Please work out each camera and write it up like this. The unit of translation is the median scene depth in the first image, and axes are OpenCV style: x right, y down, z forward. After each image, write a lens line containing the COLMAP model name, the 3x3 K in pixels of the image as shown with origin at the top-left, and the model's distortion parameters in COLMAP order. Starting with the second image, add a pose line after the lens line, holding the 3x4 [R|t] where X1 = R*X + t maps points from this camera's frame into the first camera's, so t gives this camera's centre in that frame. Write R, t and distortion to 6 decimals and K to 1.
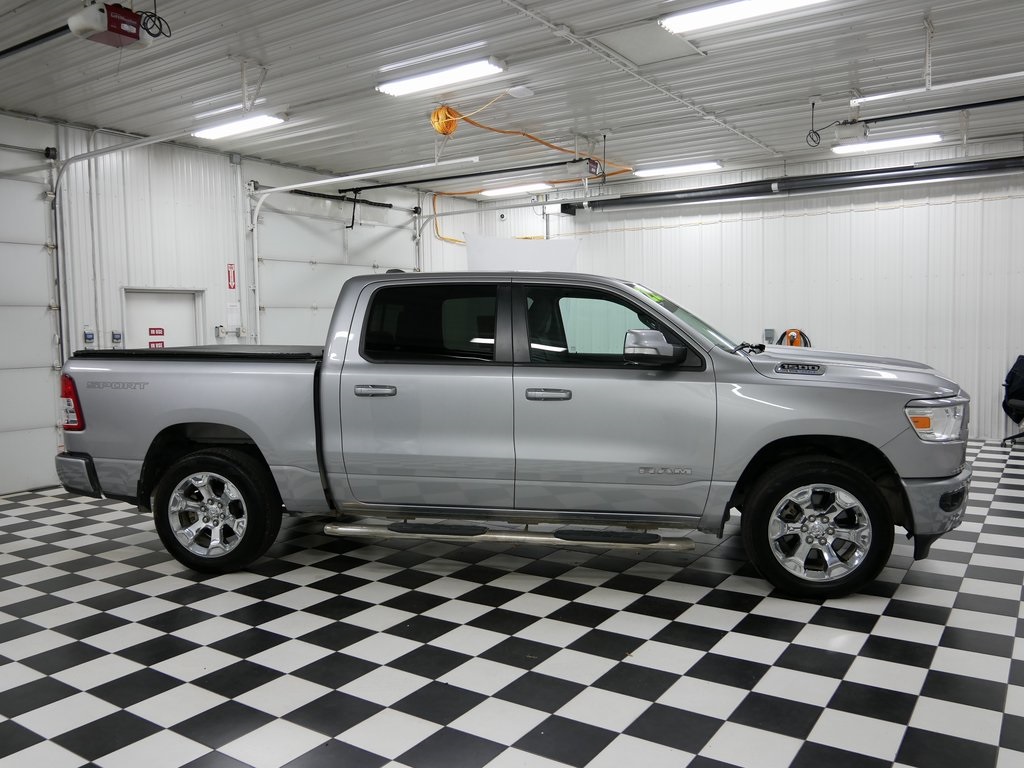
lens RADIAL K [[822.9, 0, 510.3], [0, 822.9, 388.3], [0, 0, 1]] dist [-0.035226, 0.017389]
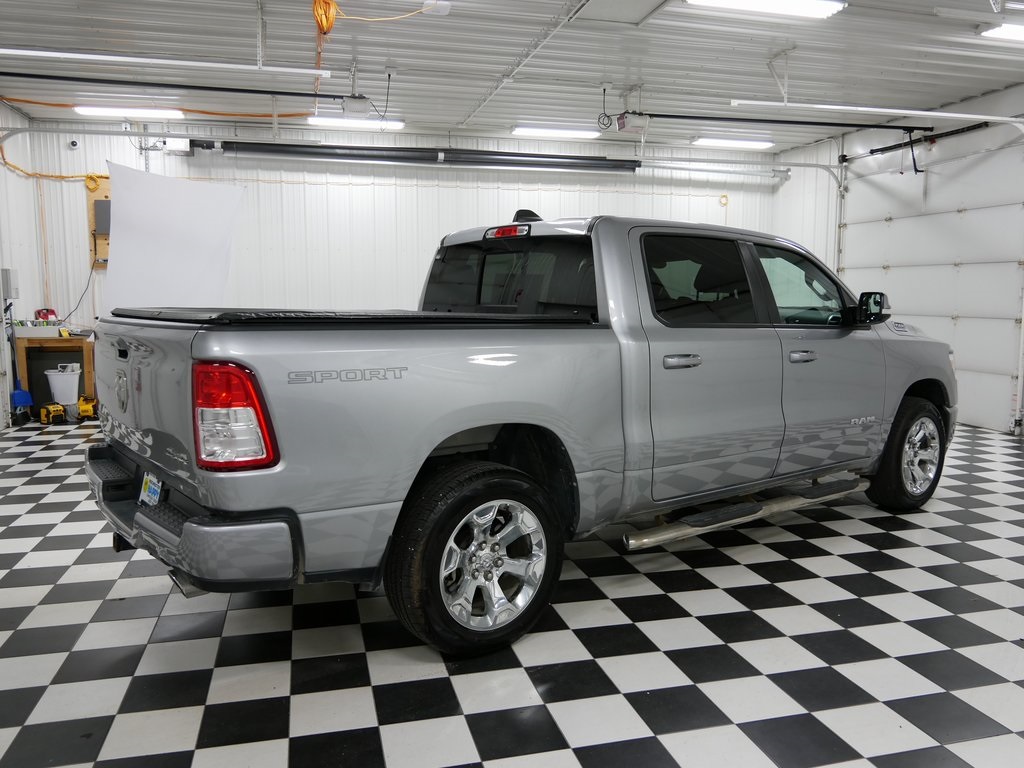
lens RADIAL K [[822.9, 0, 510.3], [0, 822.9, 388.3], [0, 0, 1]] dist [-0.035226, 0.017389]
pose [[0.661141, -0.069690, 0.747018, -0.462832], [0.046370, 0.997569, 0.052024, -0.010152], [-0.748827, 0.000244, 0.662765, 0.307775]]
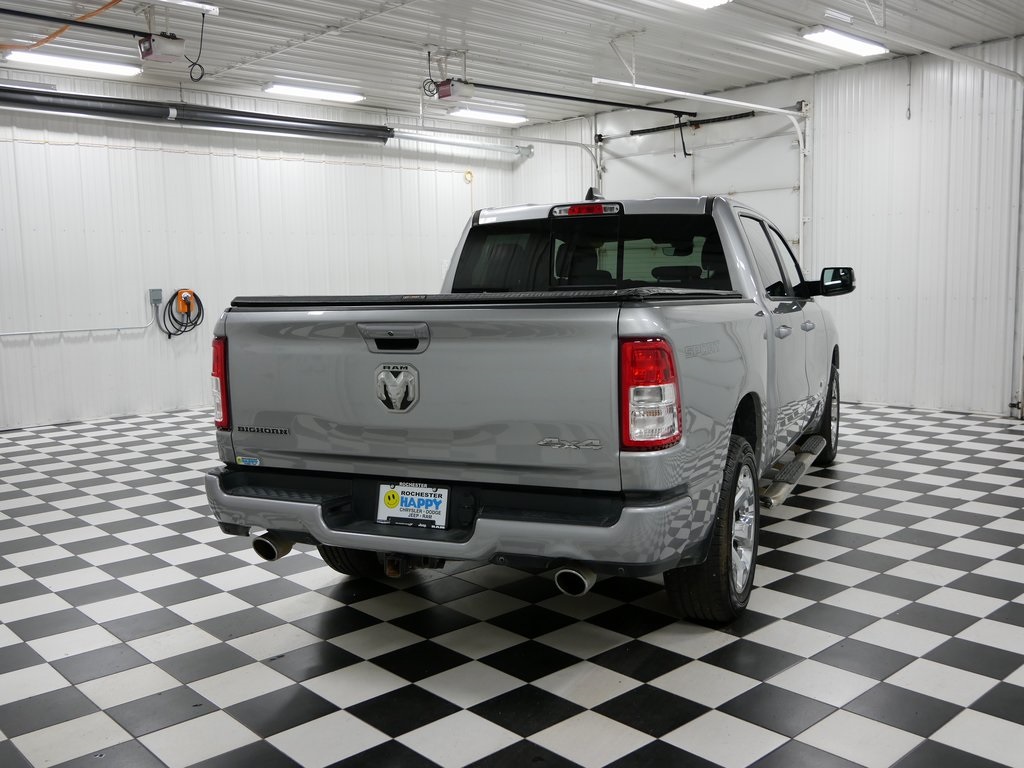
lens RADIAL K [[980.8, 0, 526.2], [0, 980.8, 384.1], [0, 0, 1]] dist [-0.020073, 0.019575]
pose [[0.221706, -0.093835, 0.970588, -0.652369], [0.093828, 0.992793, 0.074549, -0.022921], [-0.970589, 0.074541, 0.228913, 0.536652]]
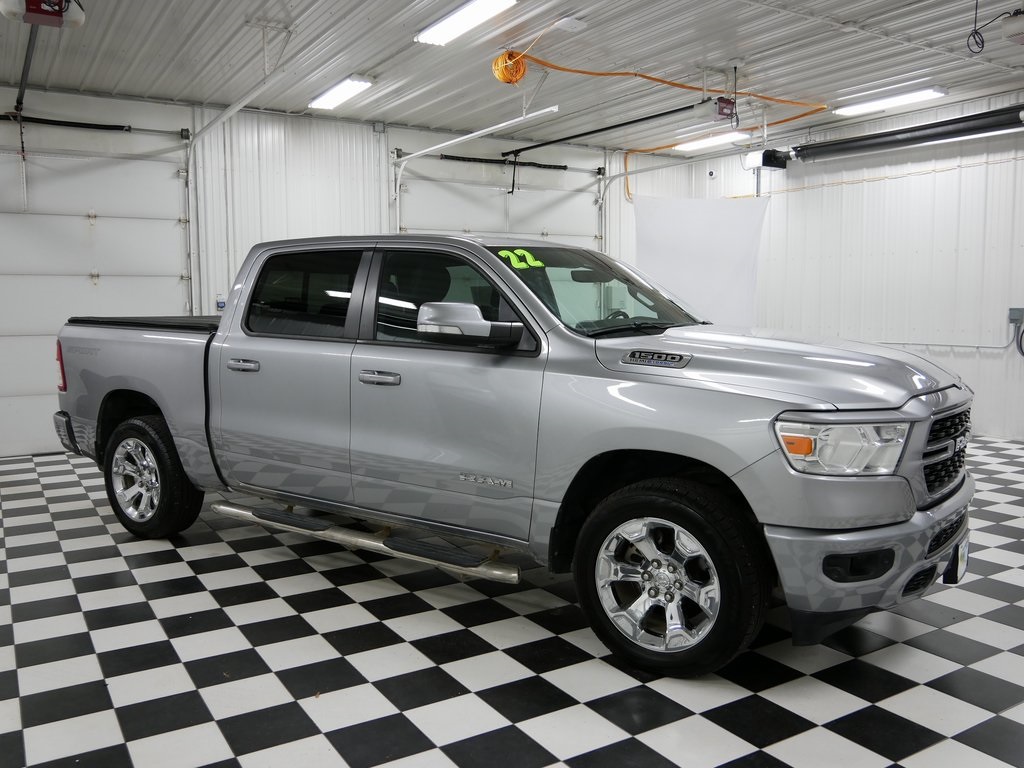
lens RADIAL K [[875.5, 0, 509.4], [0, 875.5, 381.0], [0, 0, 1]] dist [-0.035639, 0.010278]
pose [[0.909406, 0.048506, -0.413072, 0.273375], [-0.041884, 0.998808, 0.025077, -0.008783], [0.413796, -0.005504, 0.910353, 0.114576]]
